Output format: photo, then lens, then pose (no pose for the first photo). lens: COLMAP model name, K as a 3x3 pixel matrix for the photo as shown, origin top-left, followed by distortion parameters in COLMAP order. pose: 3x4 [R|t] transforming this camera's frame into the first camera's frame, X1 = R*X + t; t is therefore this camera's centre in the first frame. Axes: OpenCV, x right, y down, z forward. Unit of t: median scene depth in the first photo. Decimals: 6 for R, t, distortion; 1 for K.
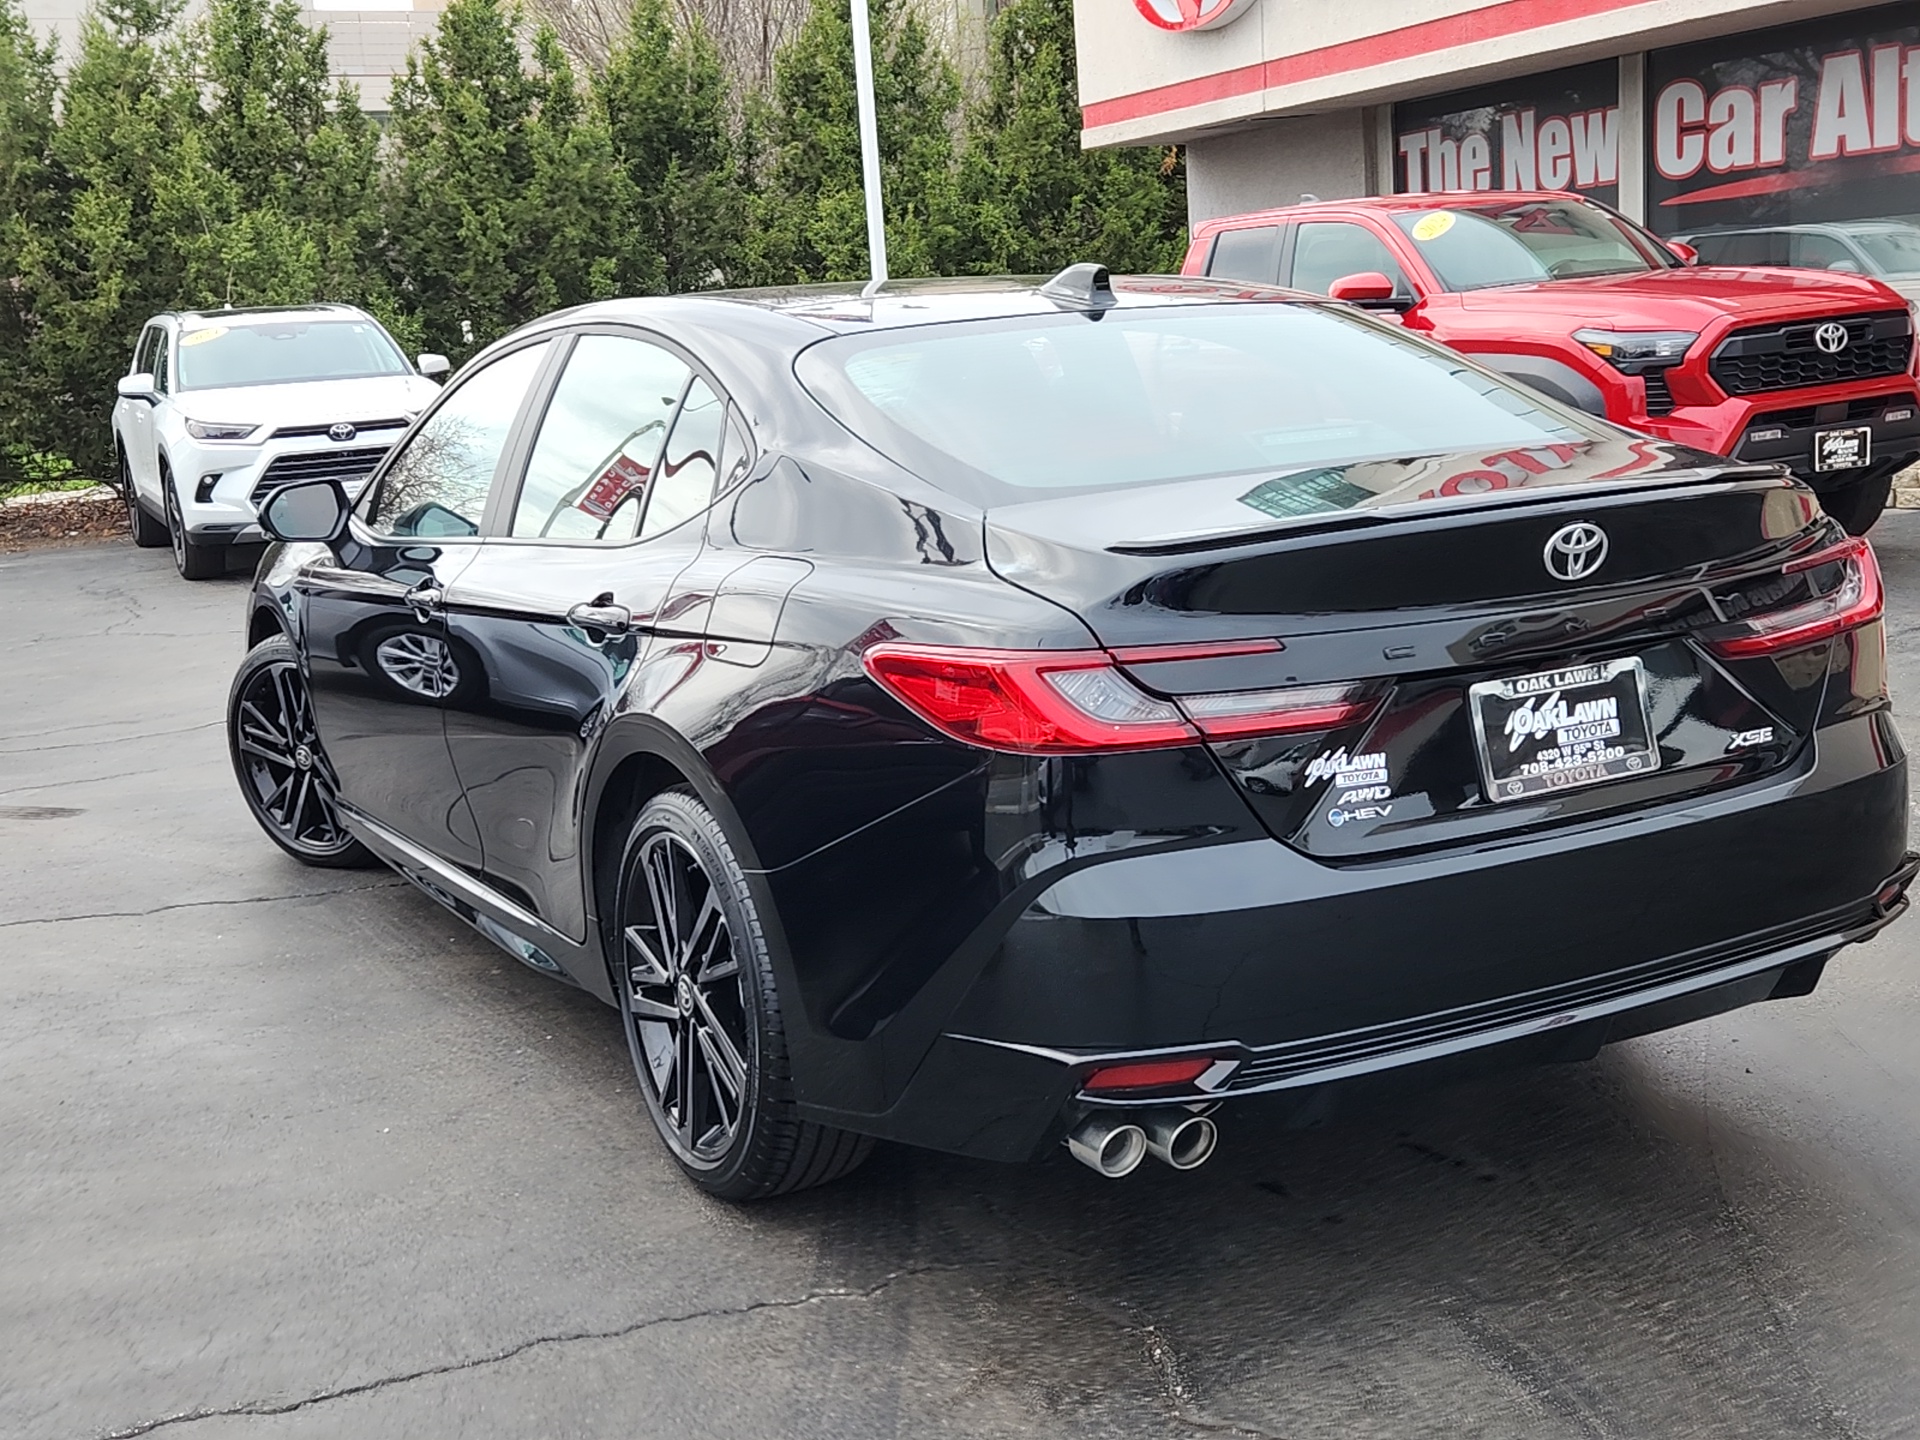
lens RADIAL K [[2191.7, 0, 984.0], [0, 2191.7, 719.2], [0, 0, 1]] dist [0.166389, -0.323098]
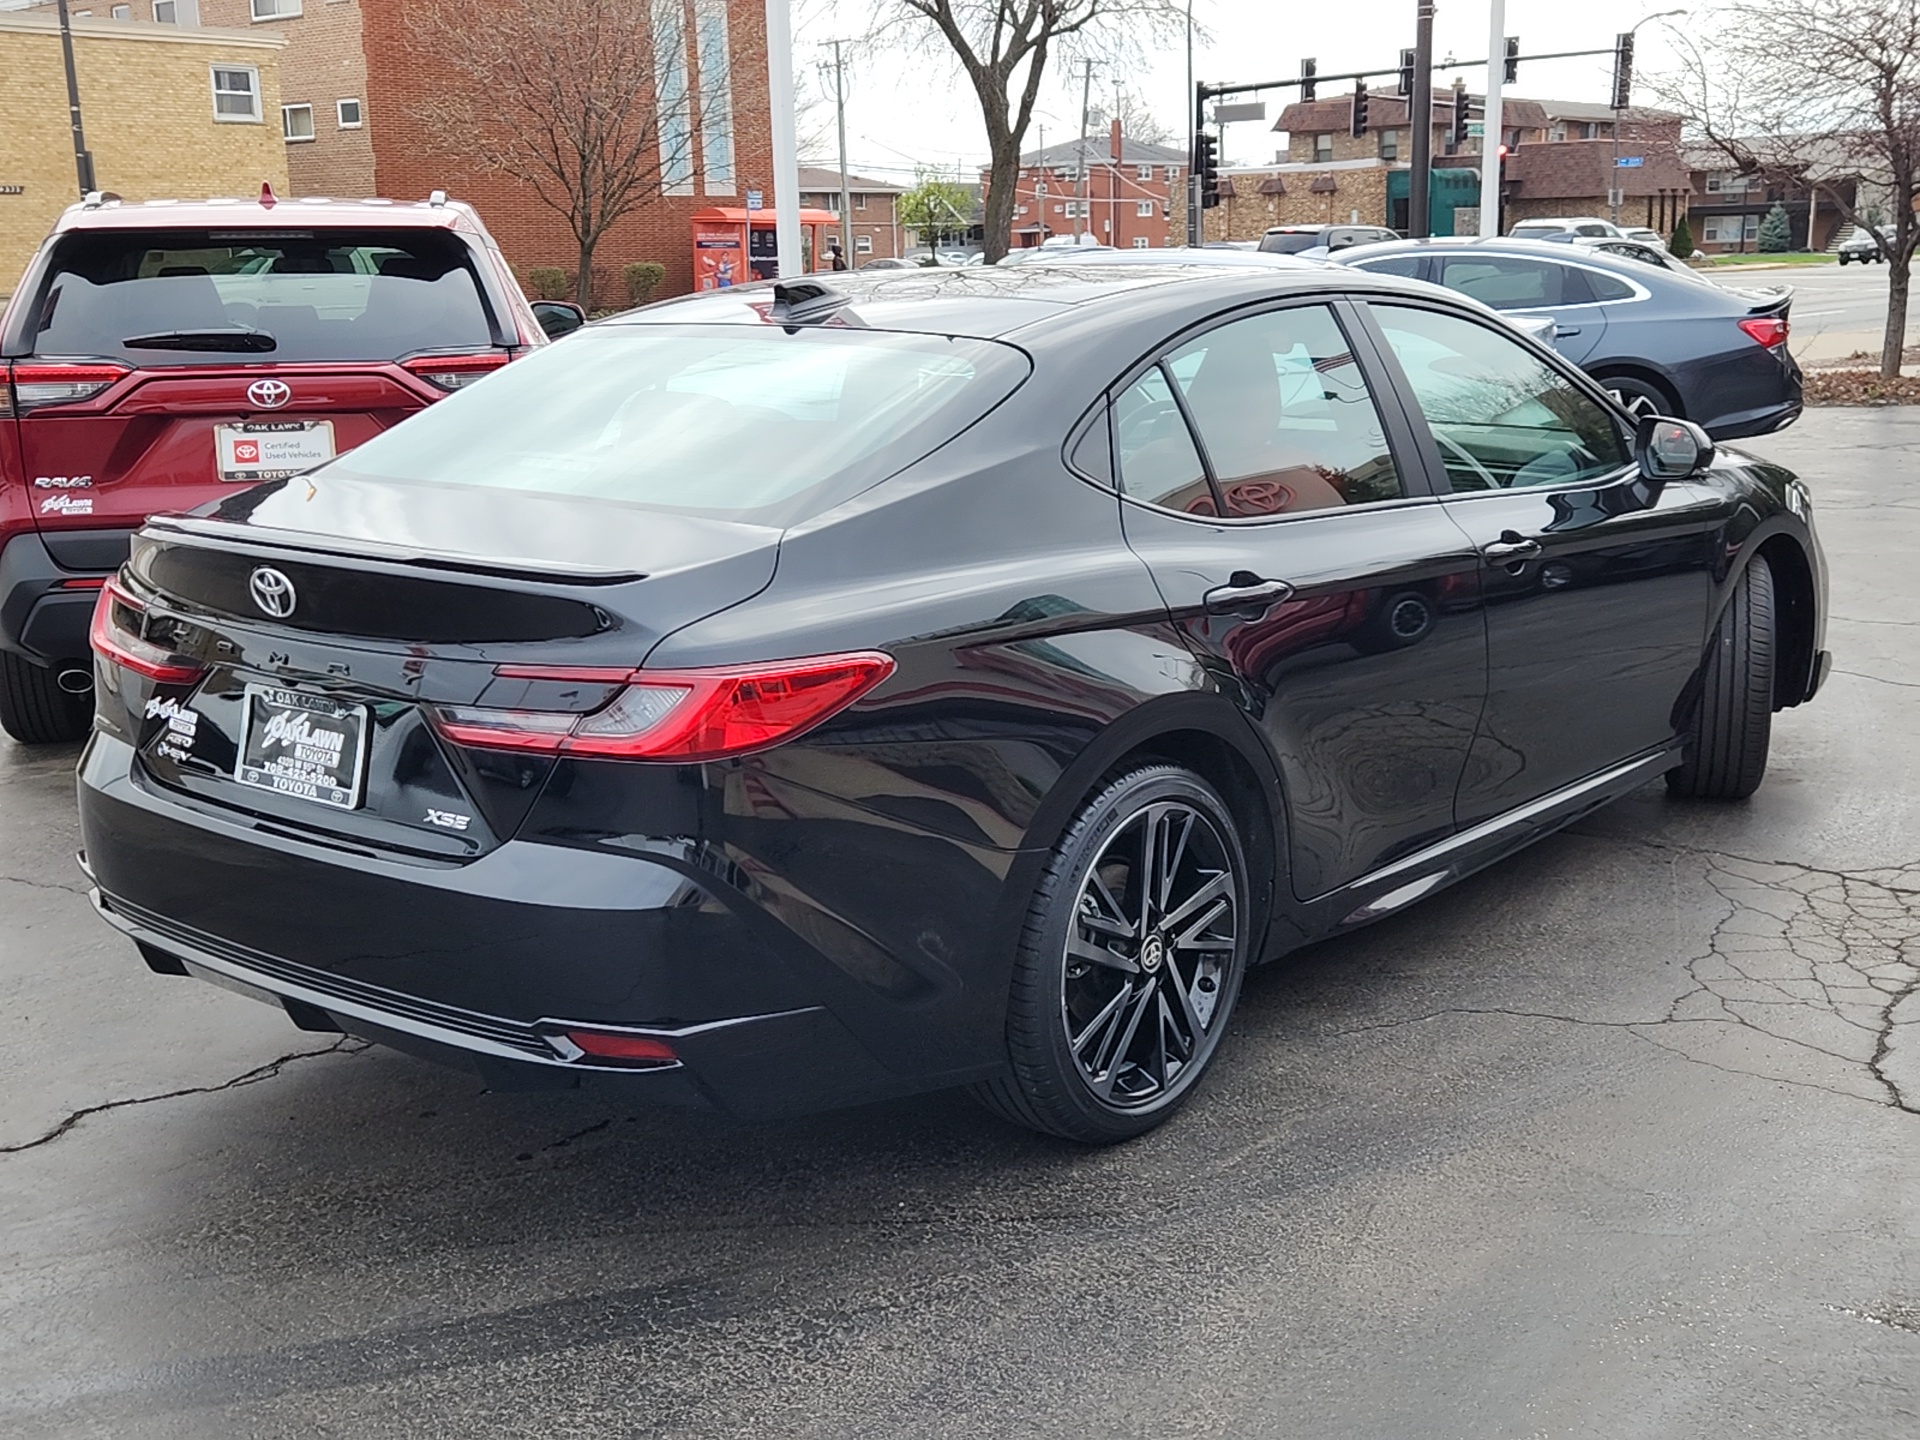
lens RADIAL K [[2191.7, 0, 984.0], [0, 2191.7, 719.2], [0, 0, 1]] dist [0.166389, -0.323098]
pose [[0.358332, 0.256033, -0.897800, 1.435547], [-0.171194, 0.963374, 0.206406, -0.310435], [0.917764, 0.079737, 0.389039, 0.885768]]
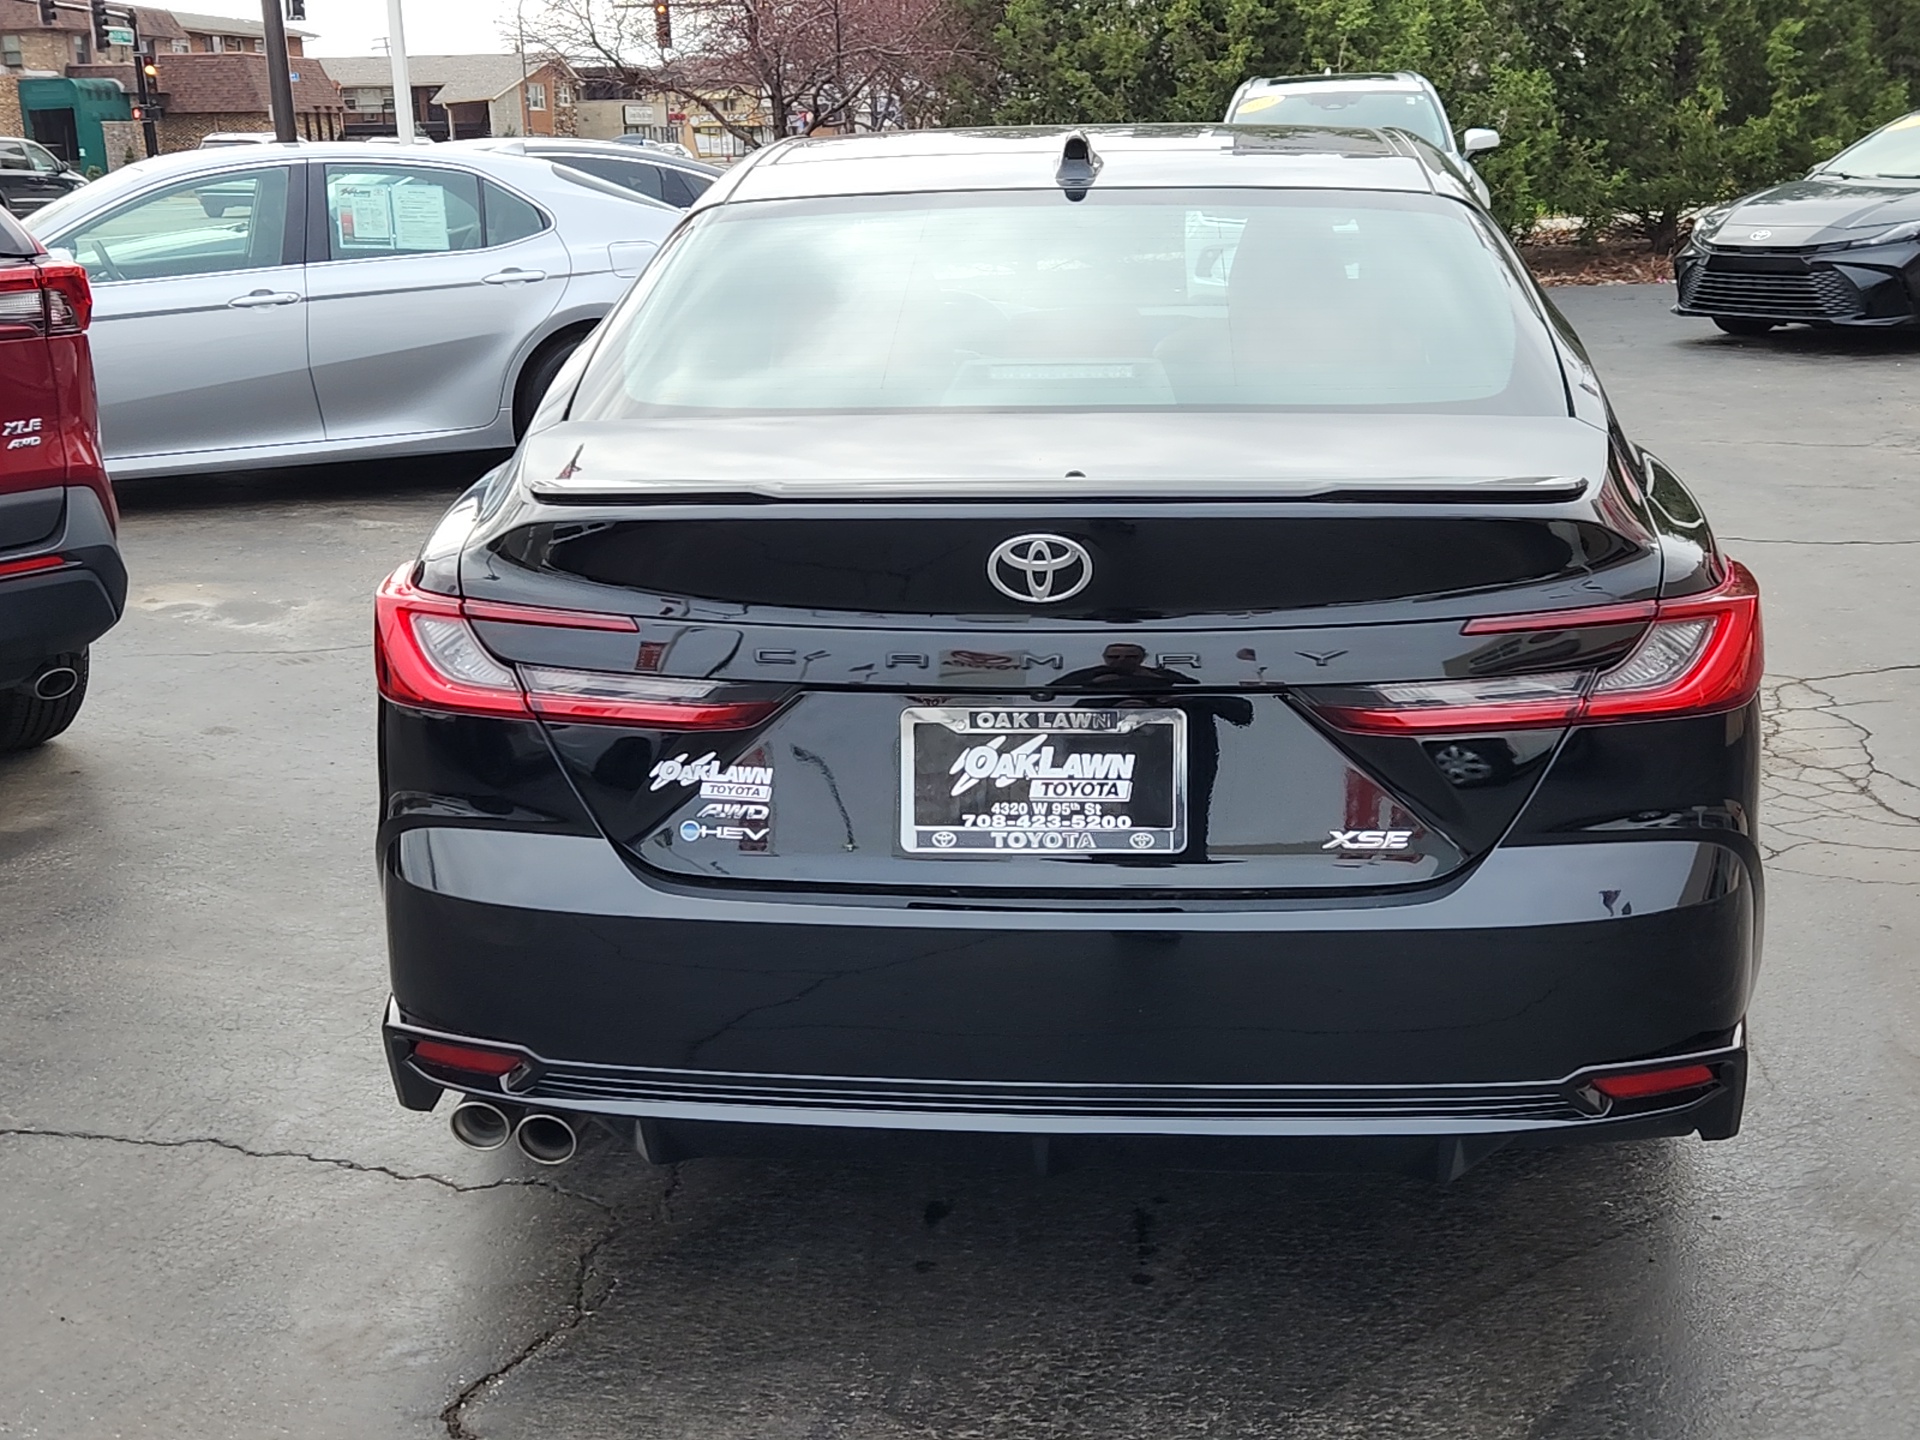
lens RADIAL K [[2191.7, 0, 984.0], [0, 2191.7, 719.2], [0, 0, 1]] dist [0.166389, -0.323098]
pose [[0.828354, 0.189722, -0.527100, 0.671316], [-0.132285, 0.980543, 0.145041, -0.133182], [0.544362, -0.050418, 0.837334, 0.320011]]
